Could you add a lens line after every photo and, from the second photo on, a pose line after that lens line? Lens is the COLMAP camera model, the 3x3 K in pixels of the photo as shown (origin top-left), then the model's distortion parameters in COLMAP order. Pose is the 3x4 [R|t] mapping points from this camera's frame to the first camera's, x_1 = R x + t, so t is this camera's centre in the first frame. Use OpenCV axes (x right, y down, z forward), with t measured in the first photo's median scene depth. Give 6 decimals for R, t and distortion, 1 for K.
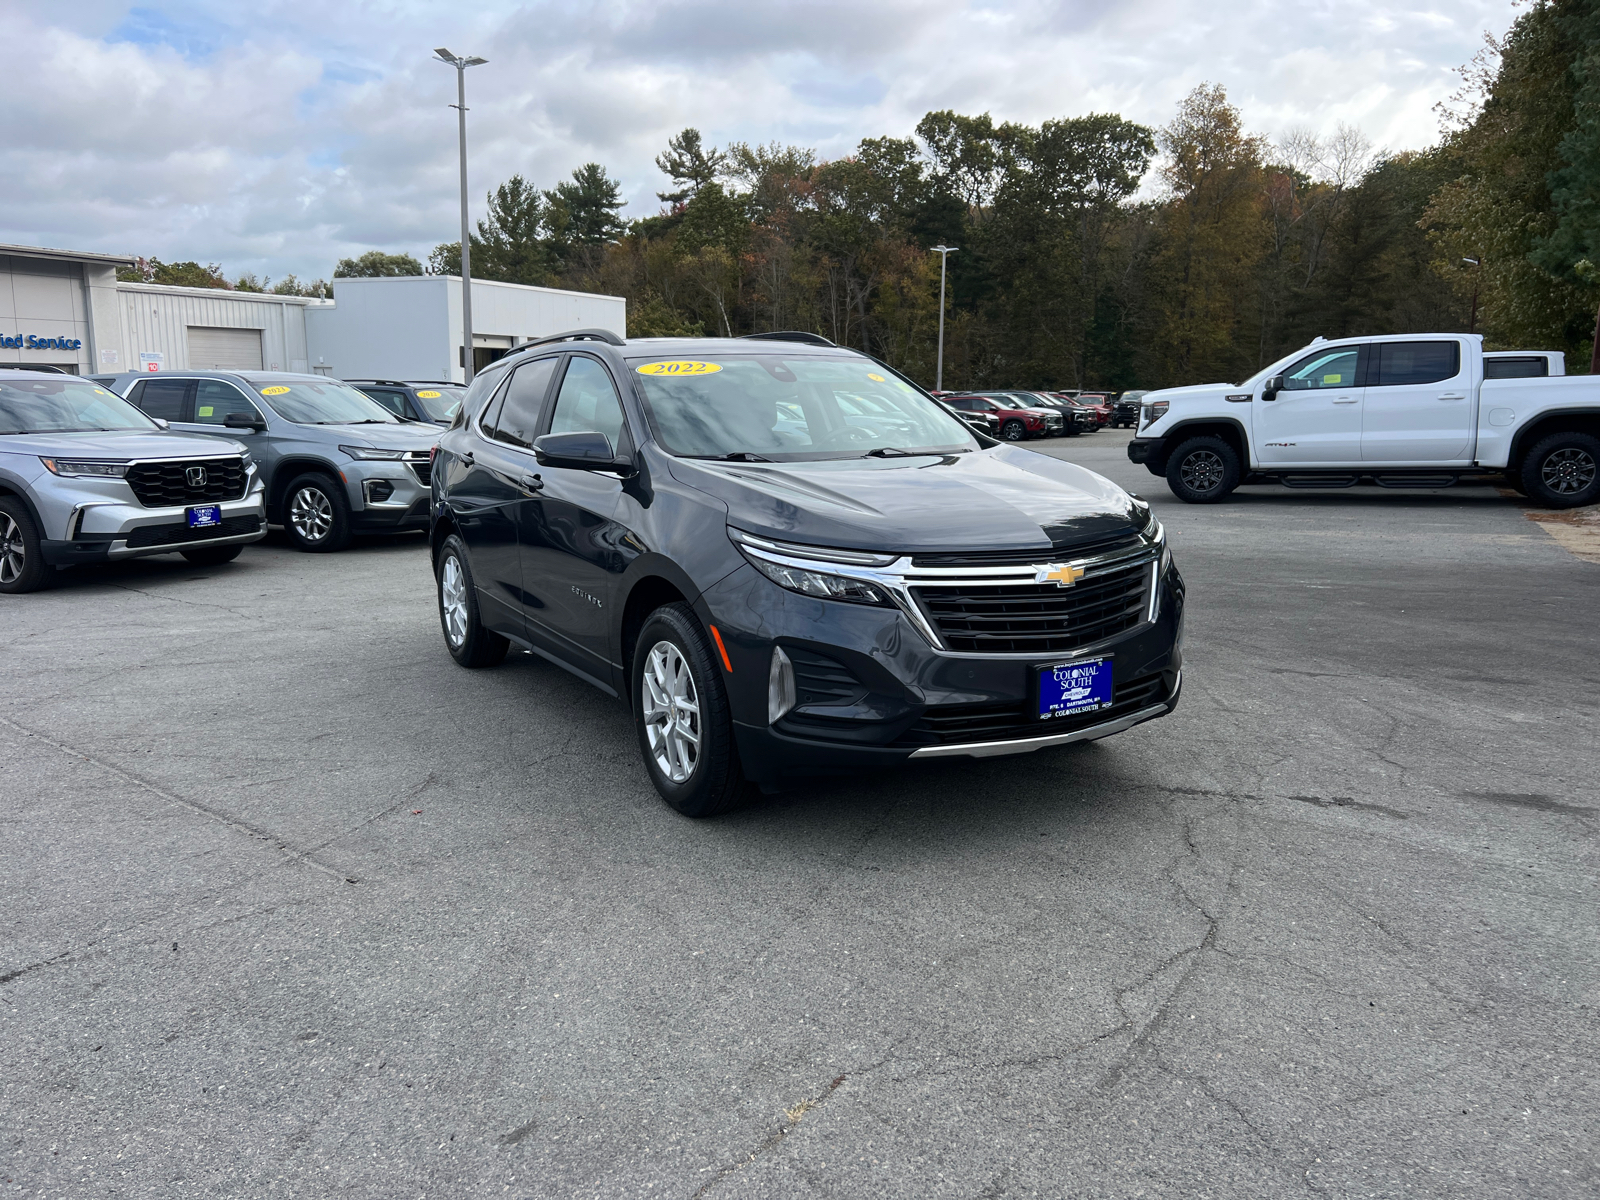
lens RADIAL K [[1203.9, 0, 785.1], [0, 1203.9, 607.9], [0, 0, 1]] dist [0.021484, -0.005784]
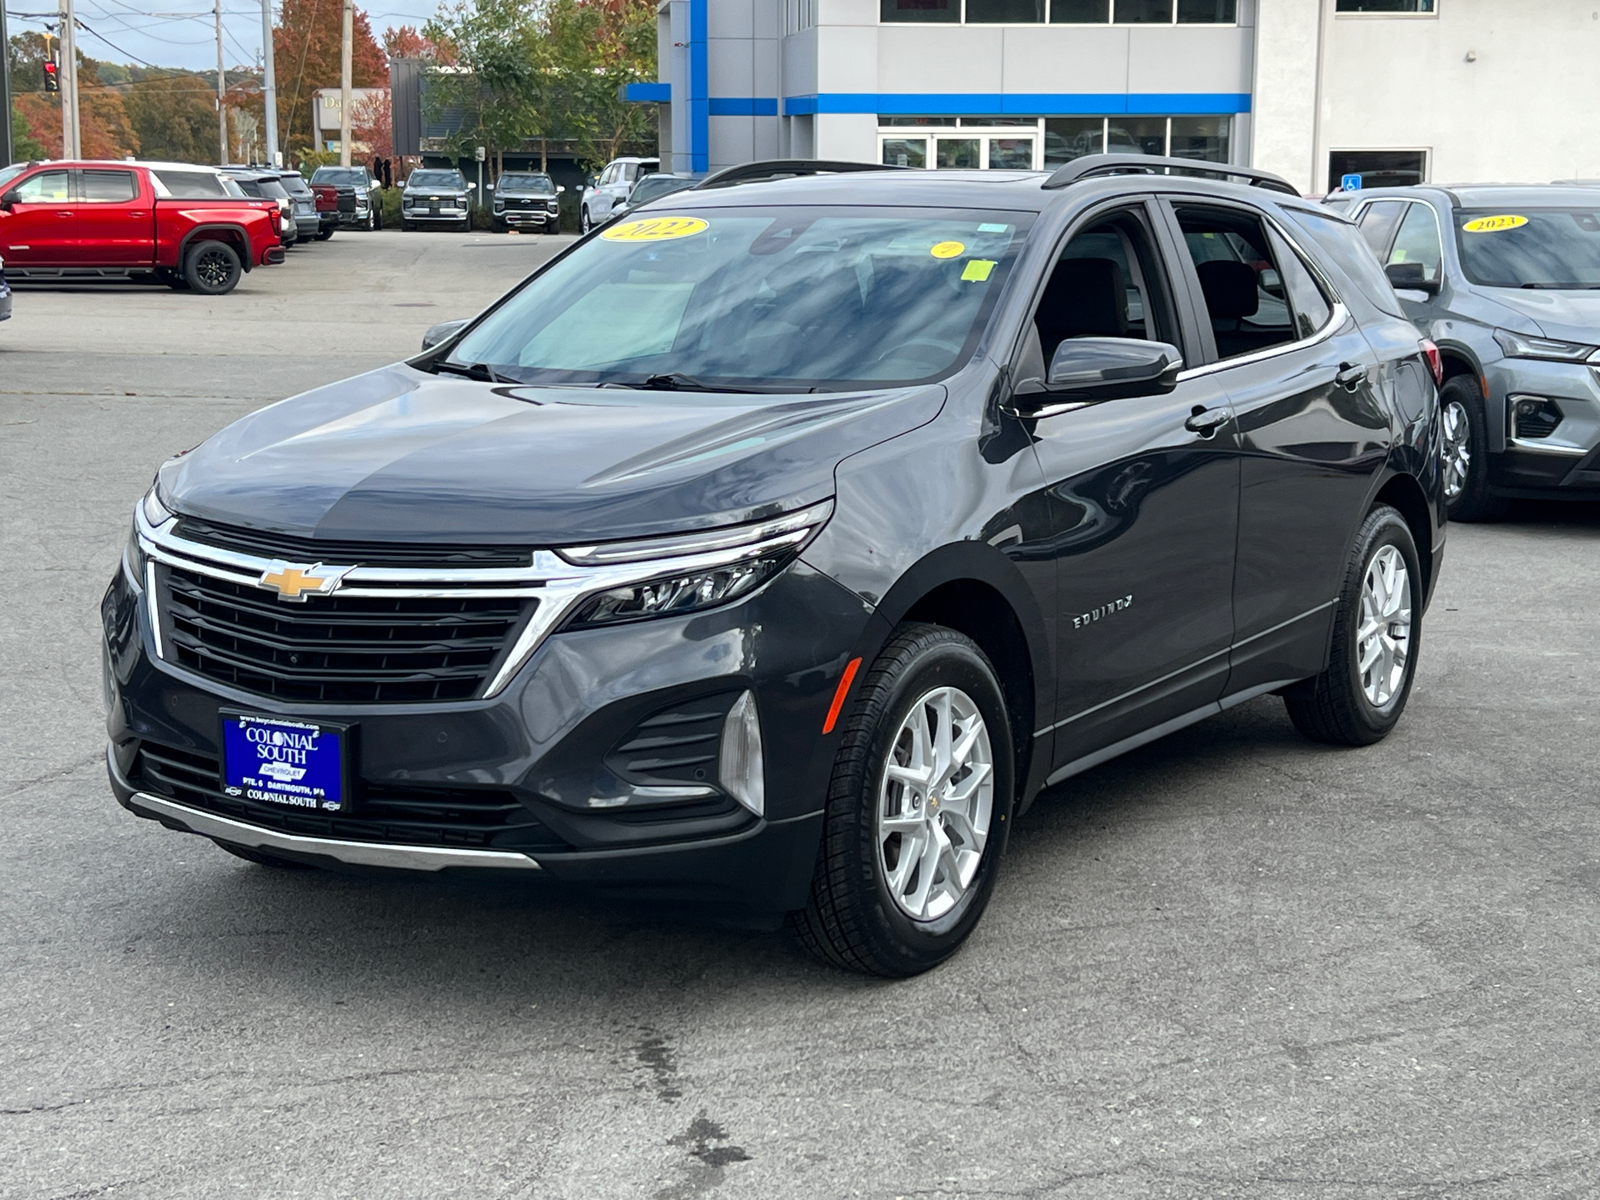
lens RADIAL K [[2515.7, 0, 791.6], [0, 2515.7, 594.7], [0, 0, 1]] dist [0.029796, 0.138793]
pose [[0.484280, 0.144238, -0.862942, 1.069162], [-0.161146, 0.984148, 0.074063, -0.114498], [0.859945, 0.103192, 0.499846, 0.403903]]
